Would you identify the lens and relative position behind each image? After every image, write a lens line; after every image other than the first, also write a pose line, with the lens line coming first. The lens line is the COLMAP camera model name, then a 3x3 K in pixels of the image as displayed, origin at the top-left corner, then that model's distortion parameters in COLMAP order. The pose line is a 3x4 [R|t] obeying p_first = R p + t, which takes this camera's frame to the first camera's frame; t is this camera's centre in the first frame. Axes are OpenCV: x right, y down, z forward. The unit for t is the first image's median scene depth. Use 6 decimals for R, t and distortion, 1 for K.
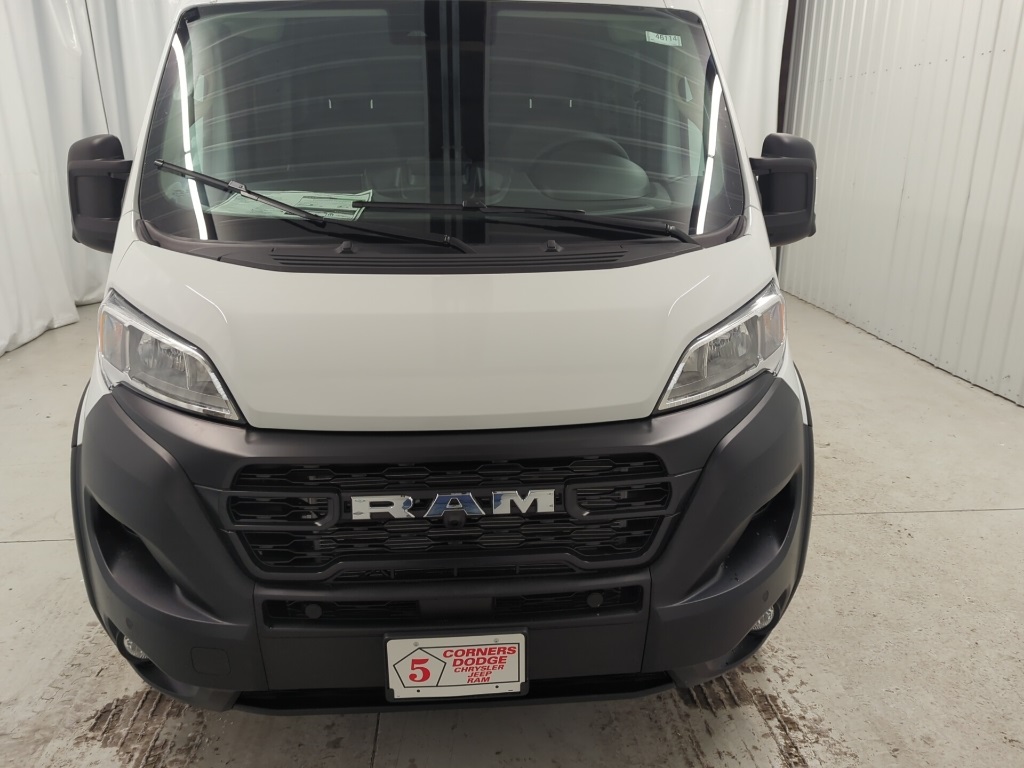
lens RADIAL K [[836.5, 0, 519.3], [0, 836.5, 376.1], [0, 0, 1]] dist [0.078053, -0.066037]
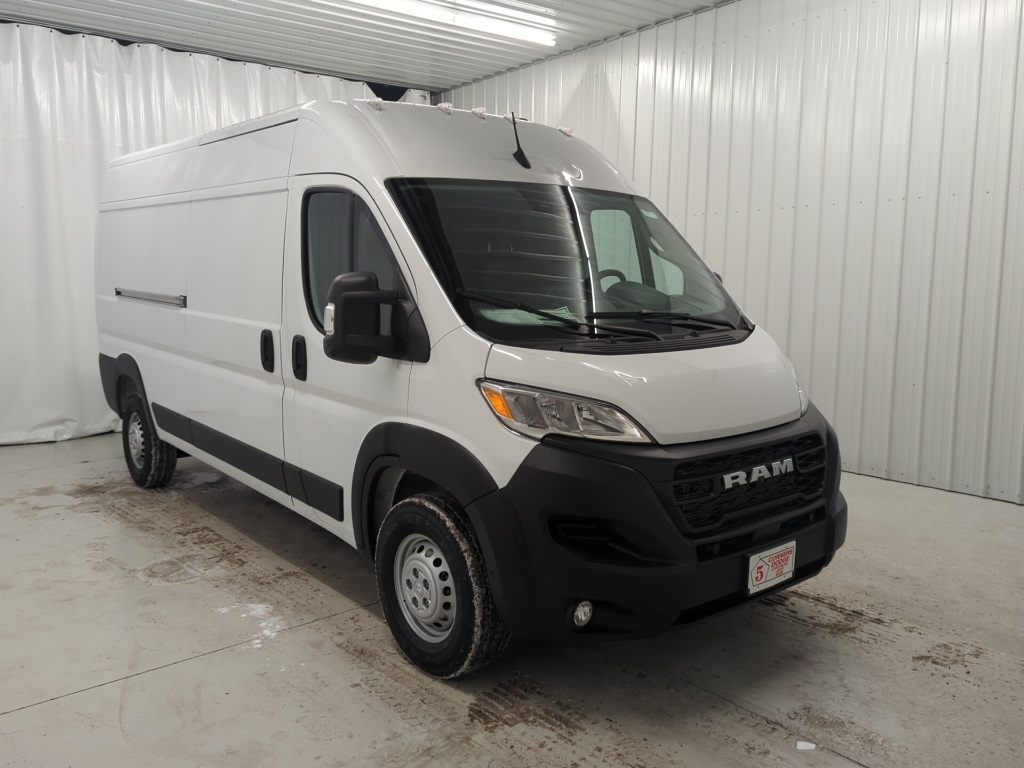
lens RADIAL K [[836.5, 0, 519.3], [0, 836.5, 376.1], [0, 0, 1]] dist [0.078053, -0.066037]
pose [[0.811103, -0.071527, 0.580514, -1.480649], [0.159844, 0.981821, -0.102363, 0.053270], [-0.562639, 0.175818, 0.807790, -0.179703]]
